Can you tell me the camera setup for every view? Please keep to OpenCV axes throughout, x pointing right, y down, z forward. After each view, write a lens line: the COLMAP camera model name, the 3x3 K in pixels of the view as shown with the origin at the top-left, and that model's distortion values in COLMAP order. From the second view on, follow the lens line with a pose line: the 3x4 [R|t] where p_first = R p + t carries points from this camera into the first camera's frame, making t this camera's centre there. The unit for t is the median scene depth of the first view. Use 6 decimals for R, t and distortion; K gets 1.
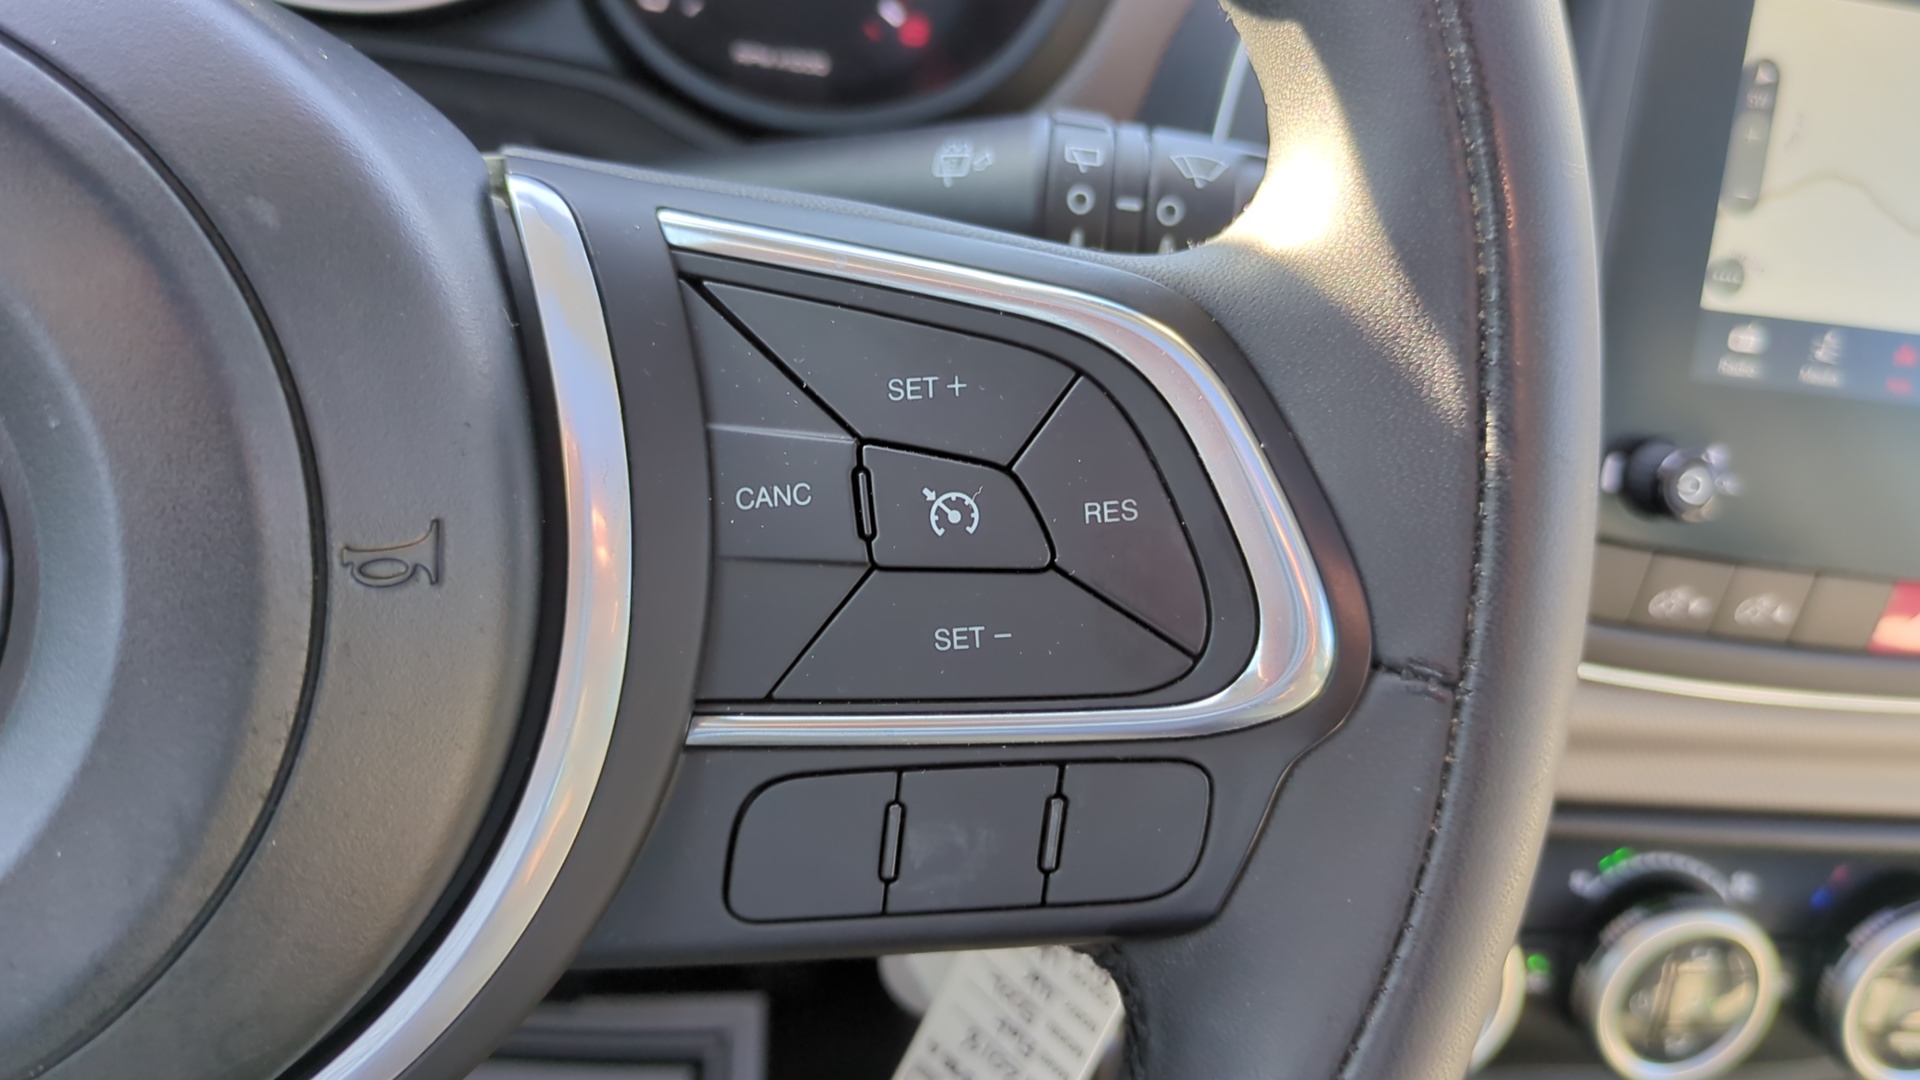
lens RADIAL K [[1682.9, 0, 960.0], [0, 1682.9, 540.0], [0, 0, 1]] dist [0.053499, -0.122830]
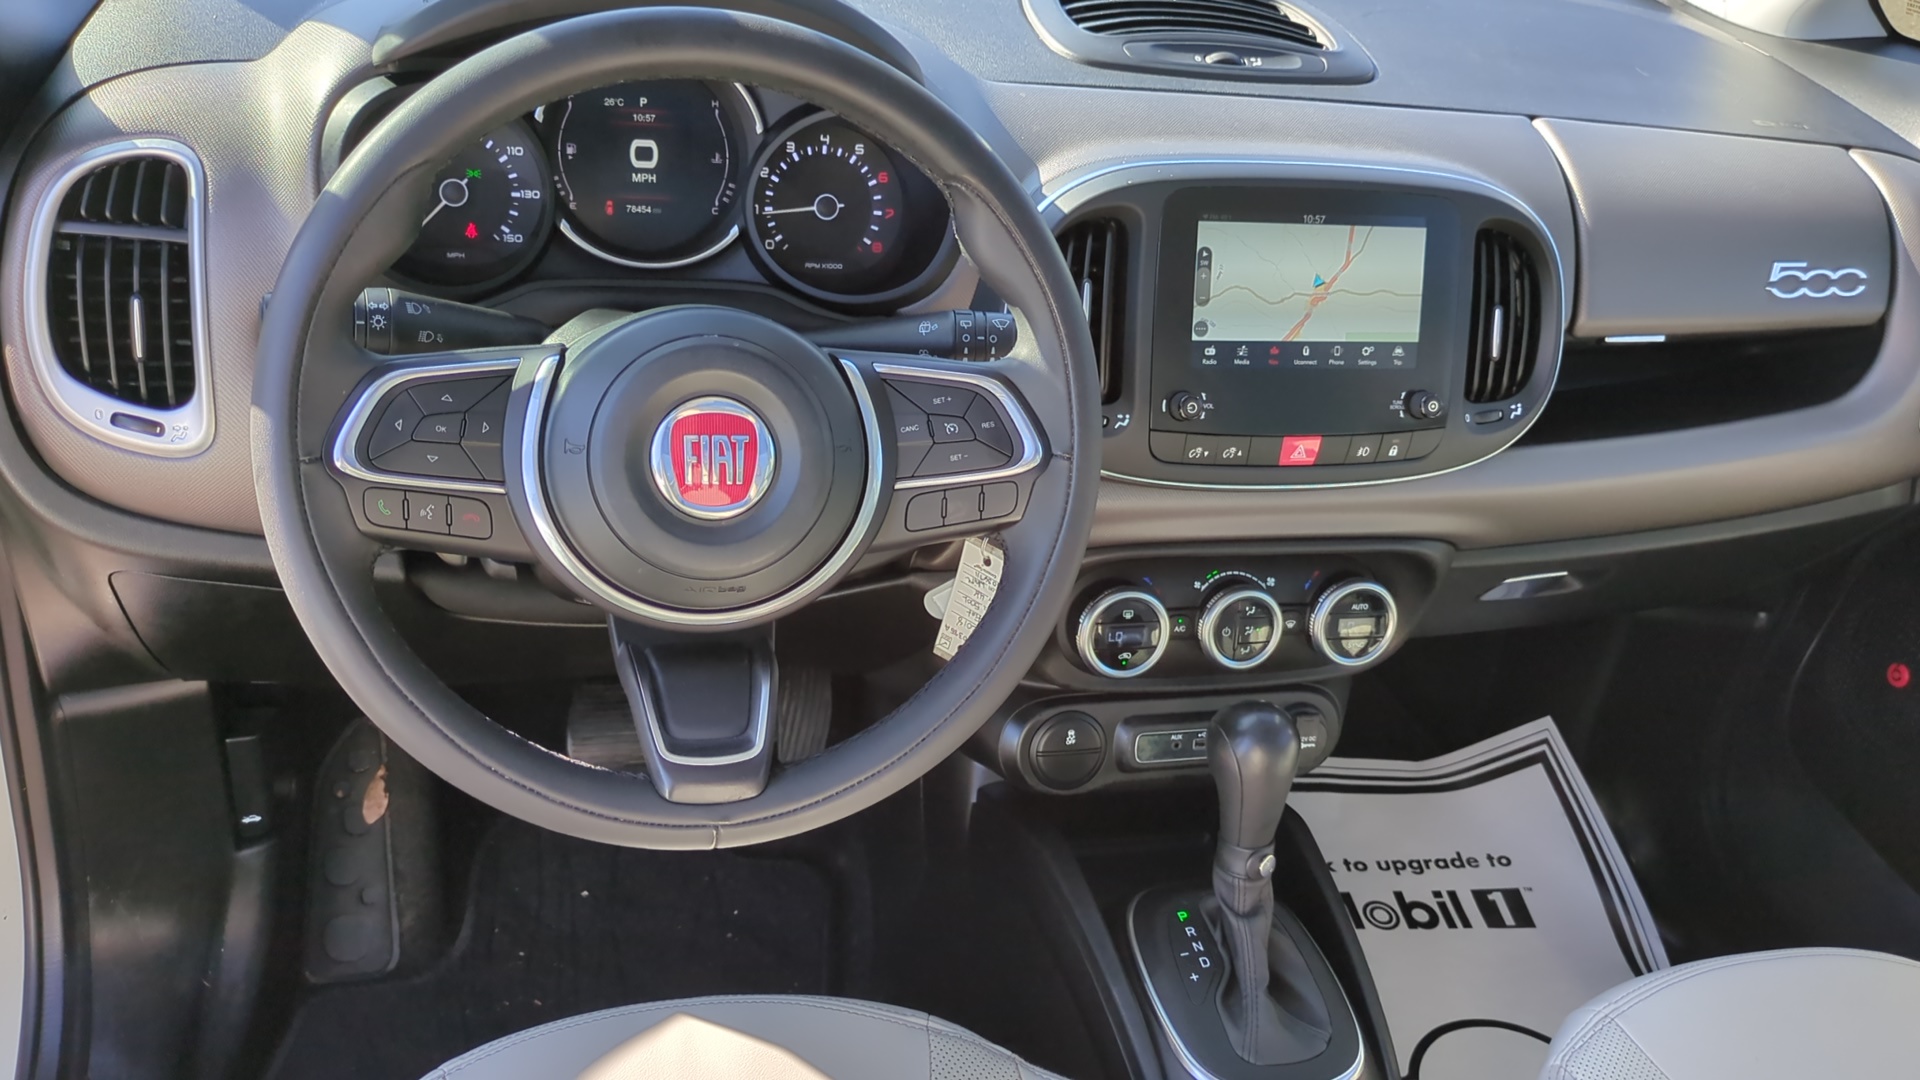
lens RADIAL K [[1648.3, 0, 958.9], [0, 1648.3, 529.6], [0, 0, 1]] dist [0.053065, -0.107774]
pose [[0.990879, -0.100045, 0.090274, -0.379415], [0.099776, 0.994982, 0.007495, 0.203700], [-0.090571, 0.001580, 0.995889, -3.092253]]
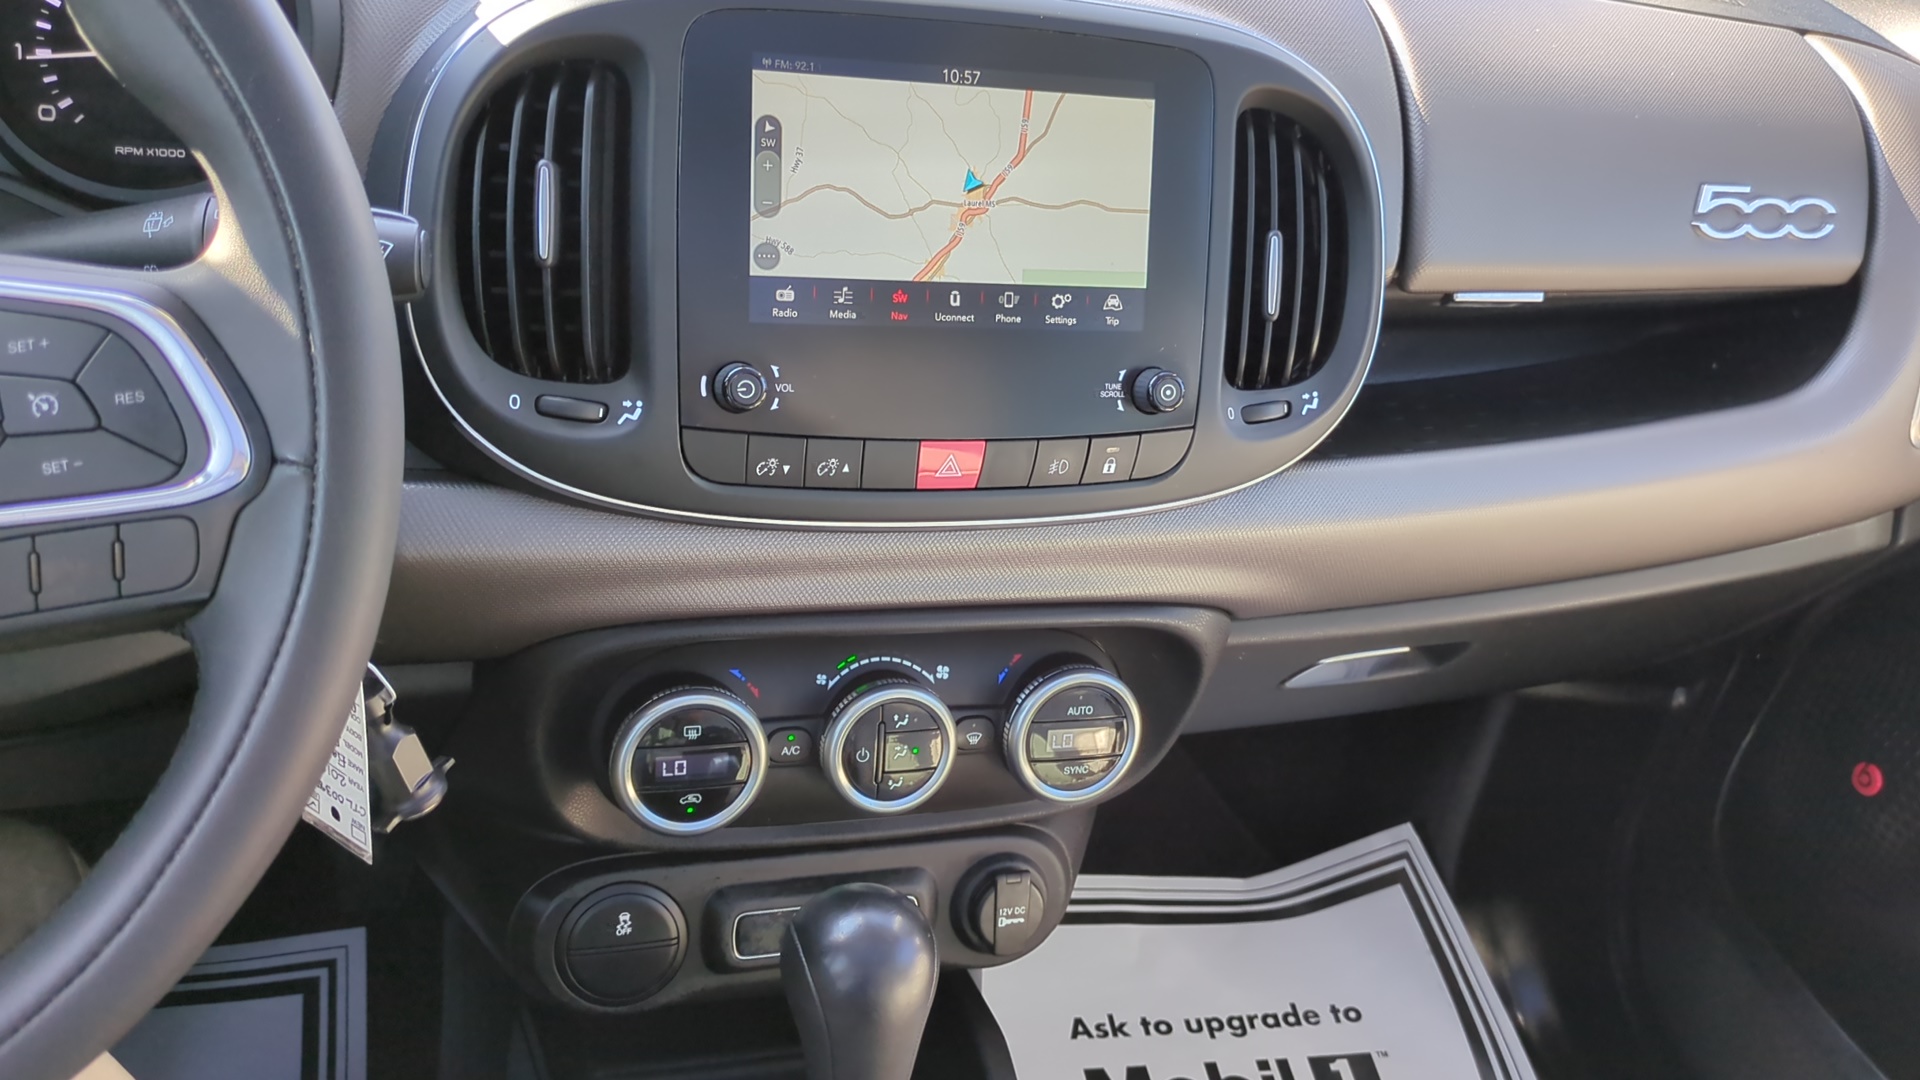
lens RADIAL K [[1682.9, 0, 960.0], [0, 1682.9, 540.0], [0, 0, 1]] dist [0.053499, -0.122830]
pose [[0.984043, -0.101053, 0.146447, 0.741681], [0.102266, 0.994757, -0.000762, 0.251555], [-0.145603, 0.015726, 0.989218, -1.133264]]
